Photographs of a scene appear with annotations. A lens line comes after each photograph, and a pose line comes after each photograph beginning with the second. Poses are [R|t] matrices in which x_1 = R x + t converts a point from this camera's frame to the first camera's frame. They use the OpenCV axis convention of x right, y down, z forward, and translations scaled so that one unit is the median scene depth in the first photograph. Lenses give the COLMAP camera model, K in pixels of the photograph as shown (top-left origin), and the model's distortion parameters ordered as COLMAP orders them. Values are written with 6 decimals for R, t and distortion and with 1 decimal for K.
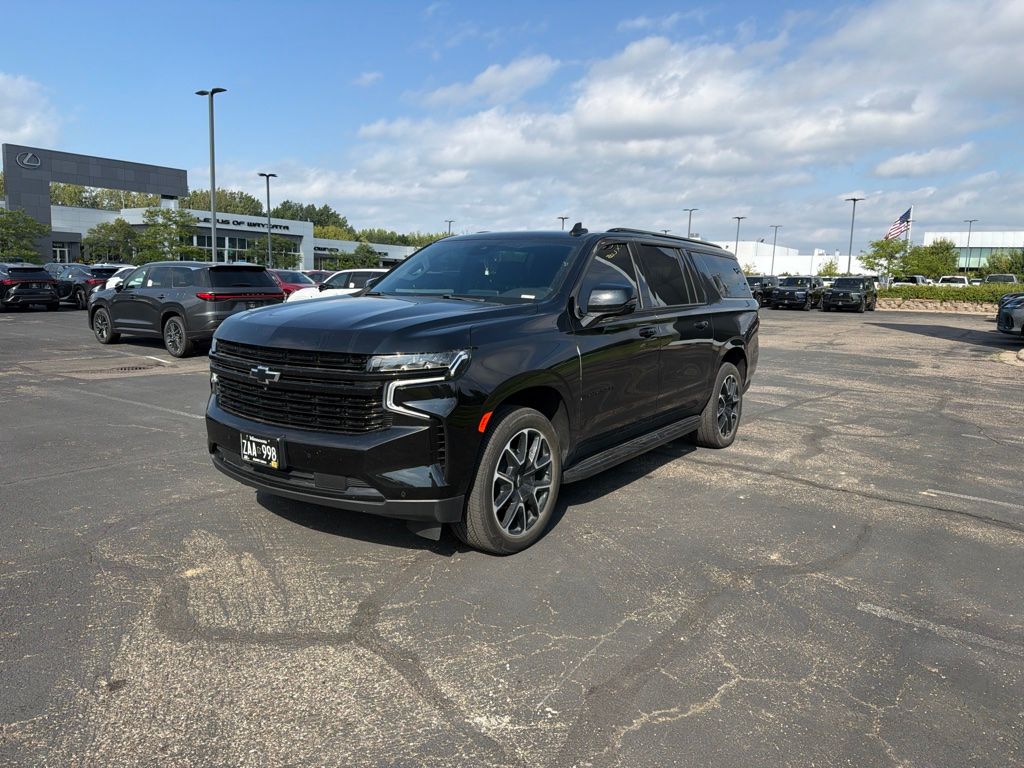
lens RADIAL K [[713.4, 0, 514.8], [0, 713.4, 382.3], [0, 0, 1]] dist [0.042756, -0.055905]
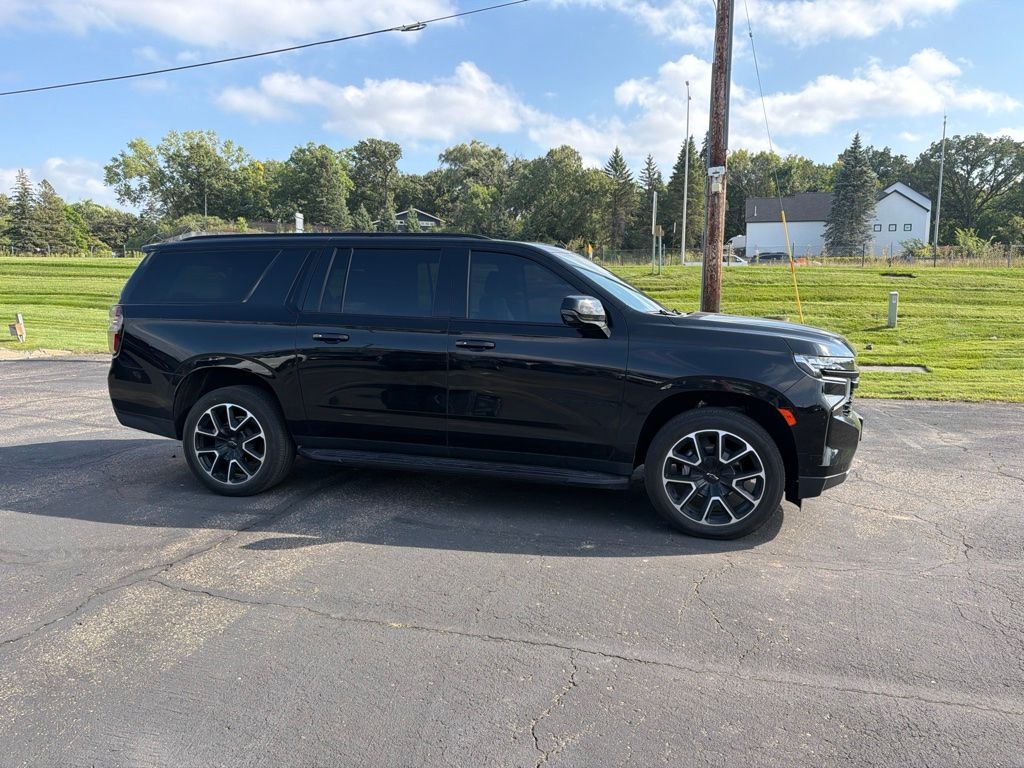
lens RADIAL K [[715.1, 0, 513.7], [0, 715.1, 378.4], [0, 0, 1]] dist [0.042551, -0.052788]
pose [[-0.342382, -0.136526, 0.929589, -1.372896], [0.106851, 0.977310, 0.182889, -0.312496], [-0.933465, 0.161946, -0.320026, 1.997270]]
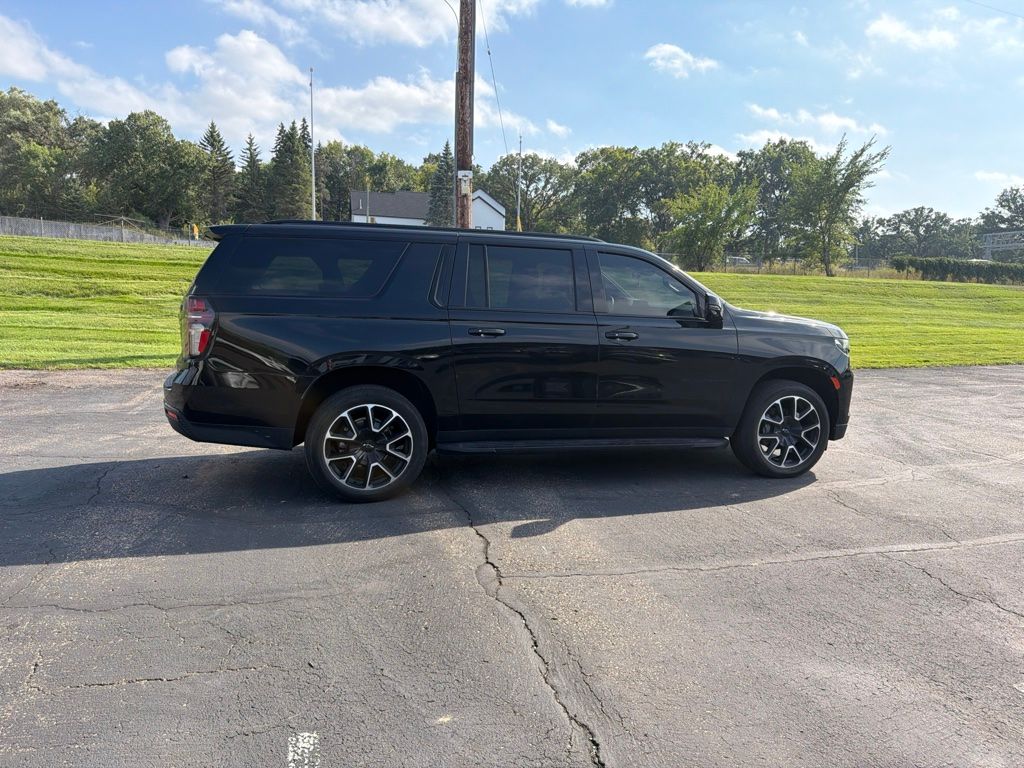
lens RADIAL K [[716.3, 0, 512.3], [0, 716.3, 383.2], [0, 0, 1]] dist [0.041914, -0.052679]
pose [[-0.786229, -0.125037, 0.605153, -0.880866], [0.033924, 0.969103, 0.244311, -0.415357], [-0.617004, 0.212614, -0.757695, 2.896746]]
